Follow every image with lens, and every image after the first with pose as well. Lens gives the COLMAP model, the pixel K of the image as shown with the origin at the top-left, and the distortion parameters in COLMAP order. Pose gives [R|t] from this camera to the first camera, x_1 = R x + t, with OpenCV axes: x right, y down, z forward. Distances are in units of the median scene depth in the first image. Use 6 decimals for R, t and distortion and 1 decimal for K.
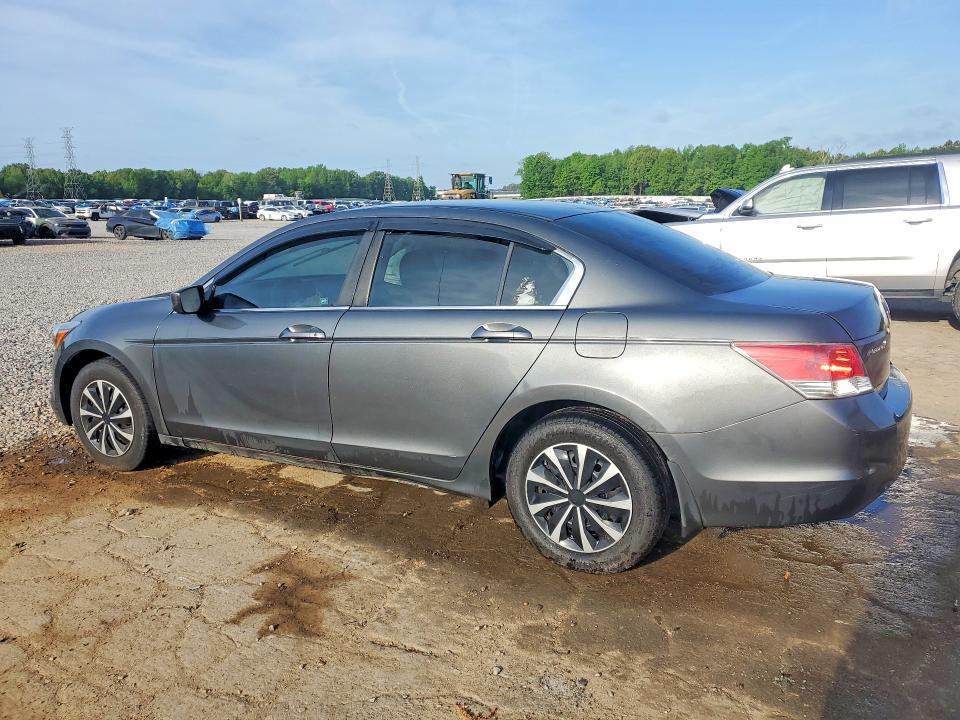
lens RADIAL K [[766.8, 0, 480.0], [0, 766.8, 360.0], [0, 0, 1]] dist [0.014306, -0.001565]
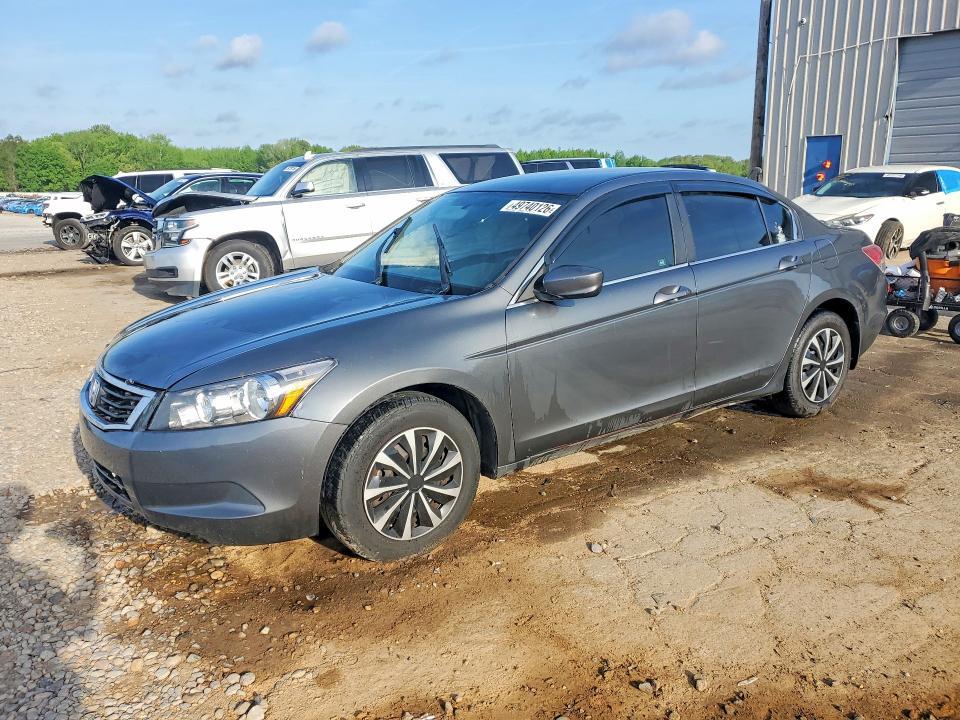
lens RADIAL K [[766.8, 0, 480.0], [0, 766.8, 360.0], [0, 0, 1]] dist [0.014306, -0.001565]
pose [[0.444163, -0.202869, 0.872676, -1.258743], [0.198133, 0.972153, 0.125151, -0.128408], [-0.873763, 0.117319, 0.471989, 0.745688]]
